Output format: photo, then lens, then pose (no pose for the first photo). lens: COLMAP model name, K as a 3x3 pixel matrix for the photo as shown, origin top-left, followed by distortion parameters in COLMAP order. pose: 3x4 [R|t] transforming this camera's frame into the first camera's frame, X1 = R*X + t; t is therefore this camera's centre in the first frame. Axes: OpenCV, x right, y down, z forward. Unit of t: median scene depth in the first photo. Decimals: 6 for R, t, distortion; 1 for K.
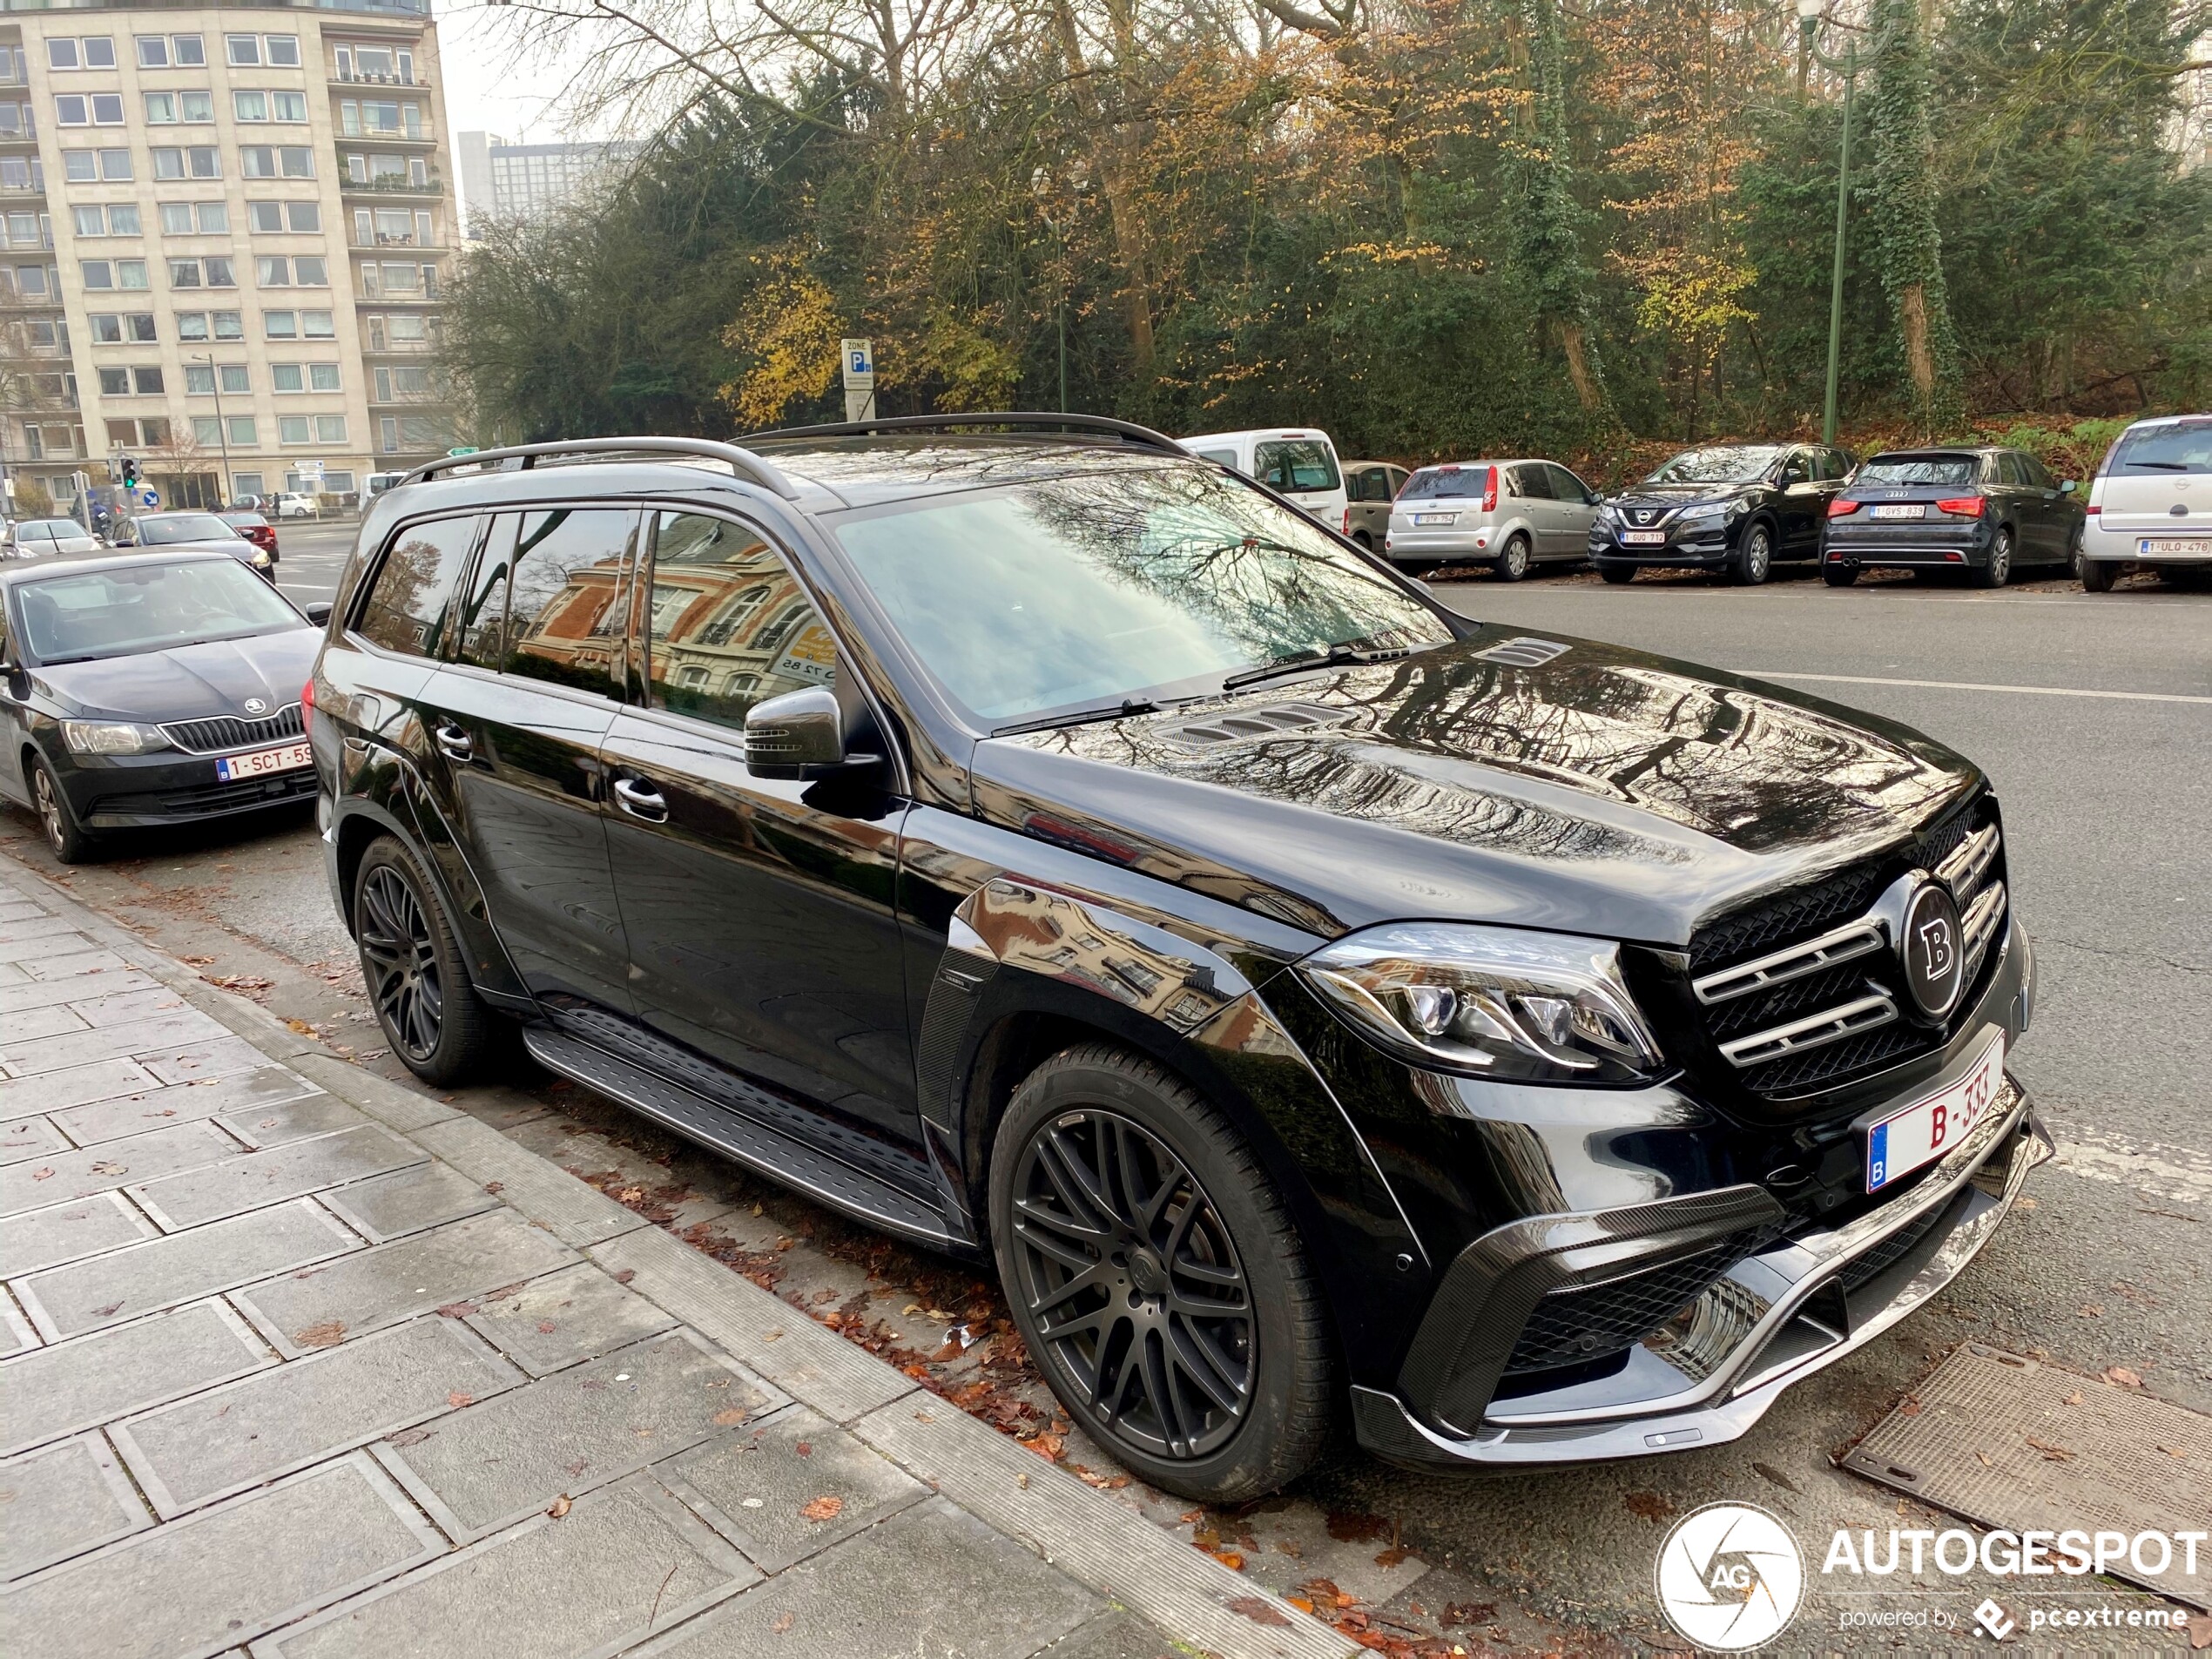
lens RADIAL K [[1717.7, 0, 1127.0], [0, 1717.7, 824.9], [0, 0, 1]] dist [0.019699, -0.007202]
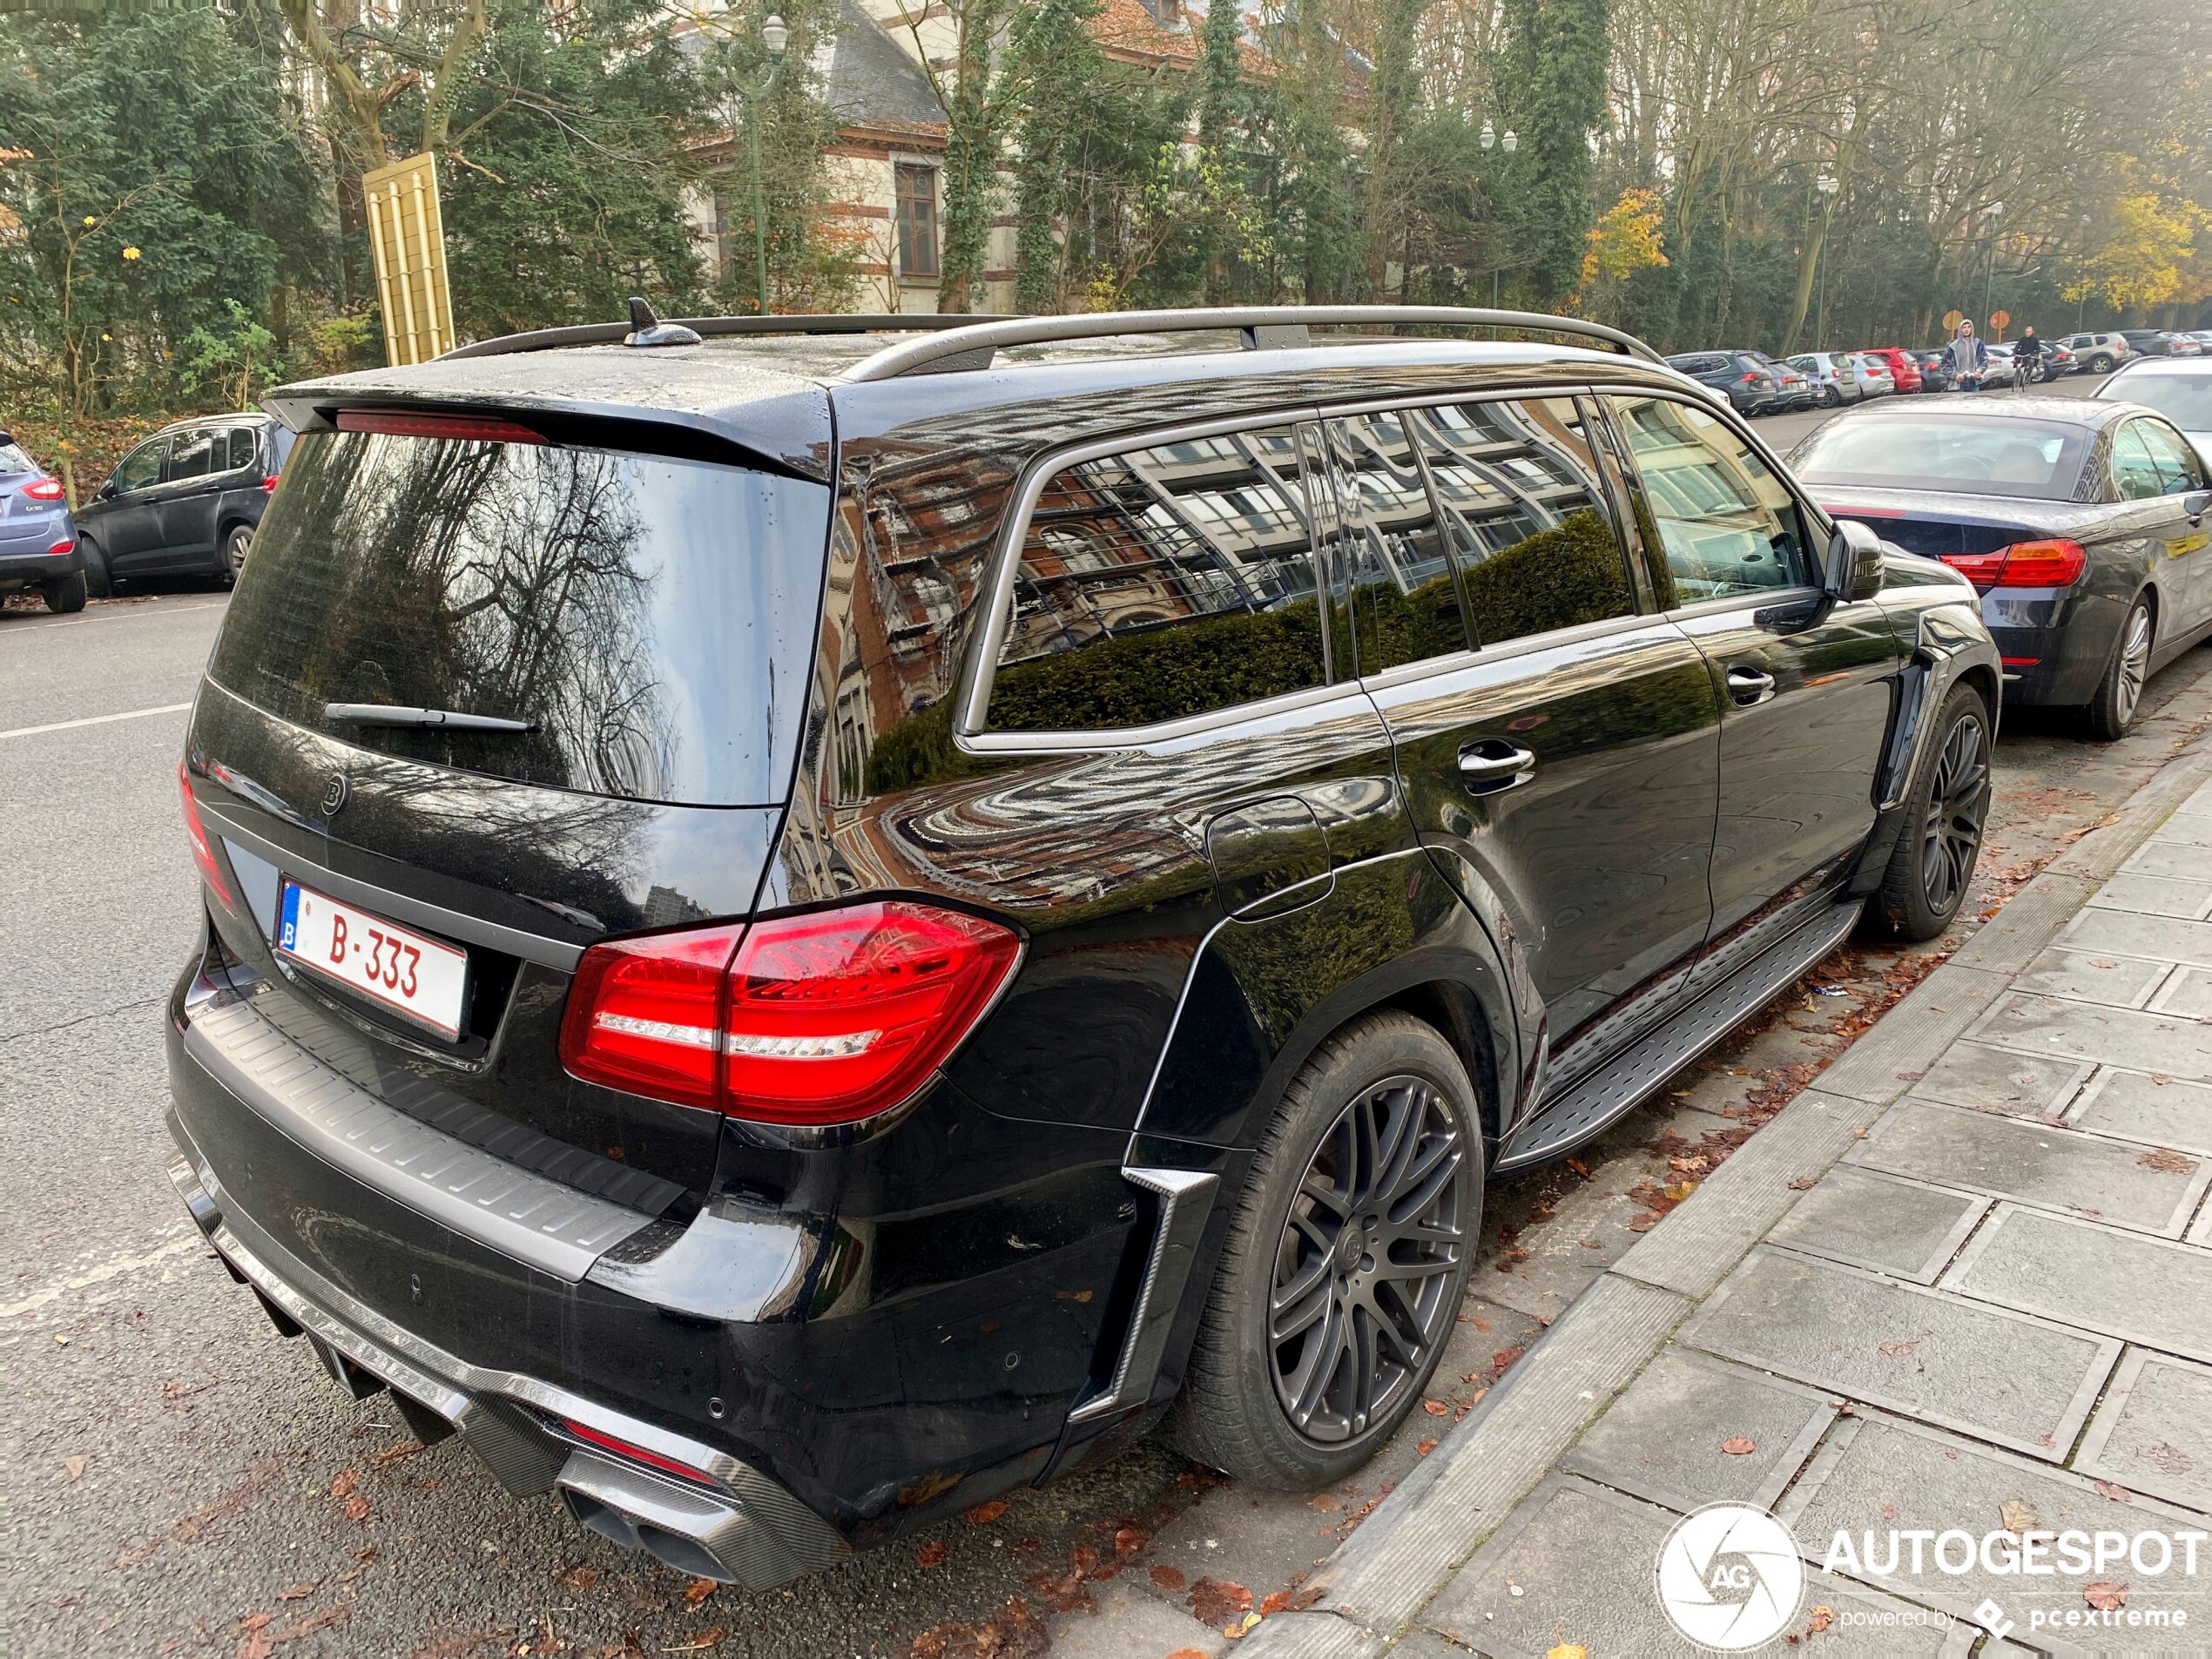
lens RADIAL K [[1717.7, 0, 1127.0], [0, 1717.7, 824.9], [0, 0, 1]] dist [0.019699, -0.007202]
pose [[-0.131711, -0.192442, 0.972429, -1.153490], [0.234382, 0.947115, 0.219178, -0.230897], [-0.963181, 0.256788, -0.079640, 1.385019]]
